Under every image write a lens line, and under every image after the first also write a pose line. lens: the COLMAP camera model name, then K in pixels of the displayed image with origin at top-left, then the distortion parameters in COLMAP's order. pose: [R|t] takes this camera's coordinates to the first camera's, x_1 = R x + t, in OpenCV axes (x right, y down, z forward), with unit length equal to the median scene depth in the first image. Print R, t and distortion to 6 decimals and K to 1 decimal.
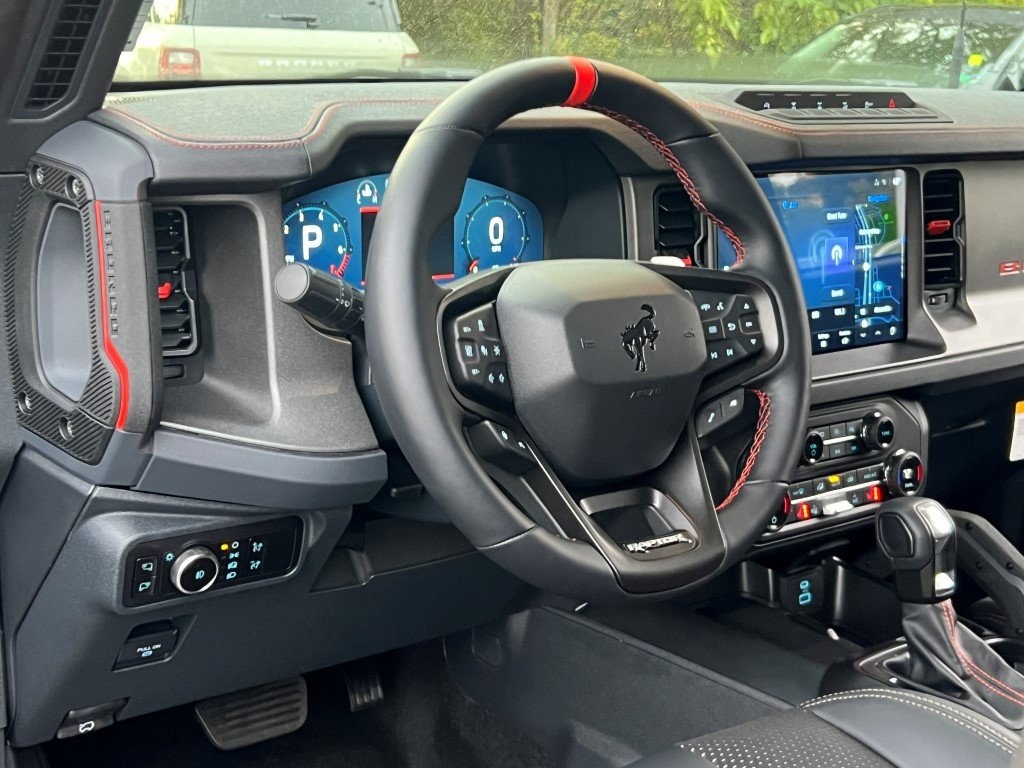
lens RADIAL K [[1441.9, 0, 512.0], [0, 1441.9, 384.0], [0, 0, 1]] dist [0.114316, -0.074196]
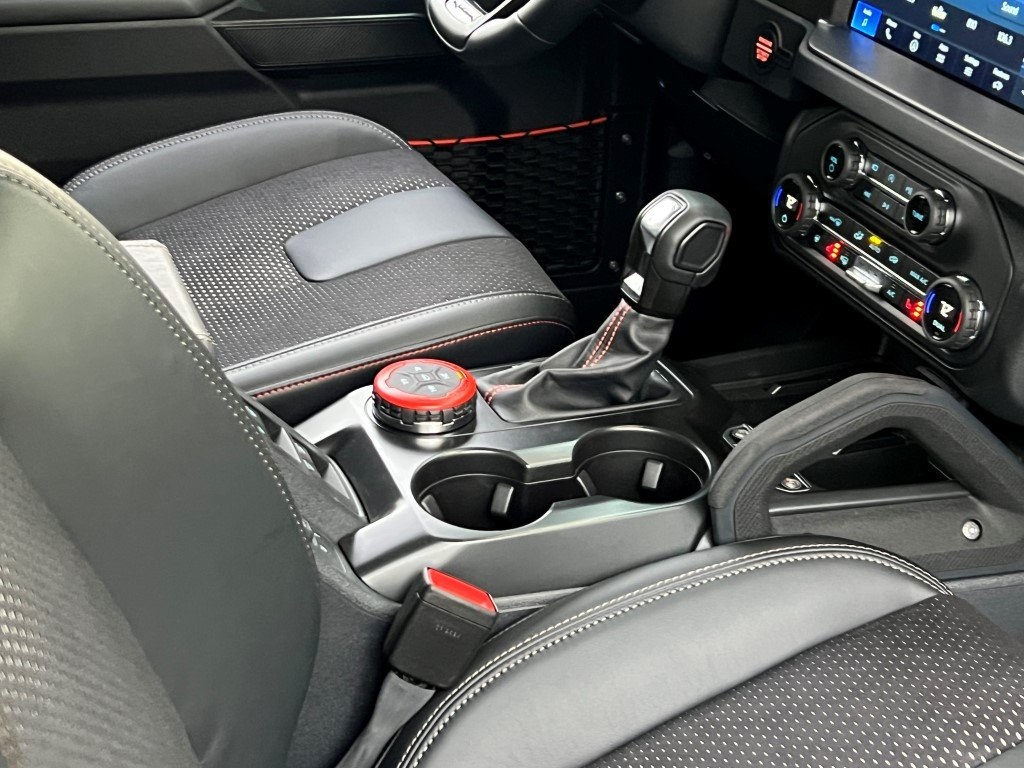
lens RADIAL K [[1603.5, 0, 512.0], [0, 1603.5, 384.0], [0, 0, 1]] dist [0.208640, -0.773819]
pose [[-0.303007, 0.366927, -0.879518, 1.010582], [-0.305859, 0.836637, 0.454411, -0.187412], [0.902572, 0.406699, -0.141279, 0.962455]]
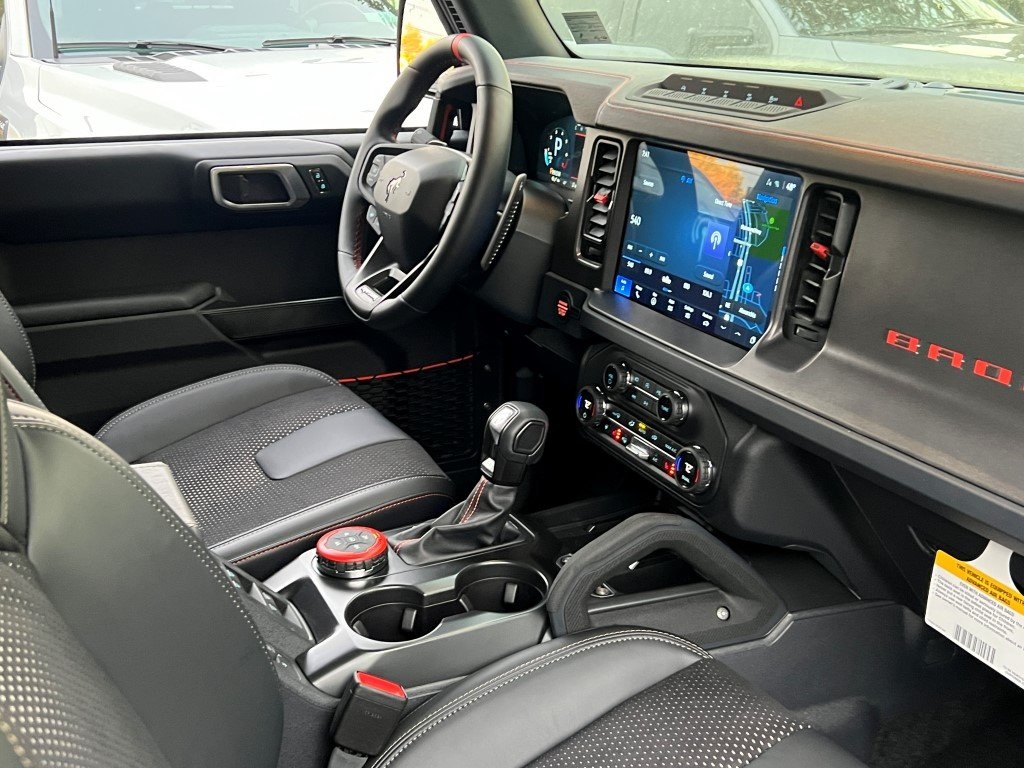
lens RADIAL K [[1119.4, 0, 512.0], [0, 1119.4, 384.0], [0, 0, 1]] dist [0.217099, -0.794441]
pose [[-0.215981, 0.264166, -0.939983, 1.042597], [-0.267776, 0.909769, 0.317202, -0.211909], [0.938961, 0.320214, -0.125755, 0.987411]]
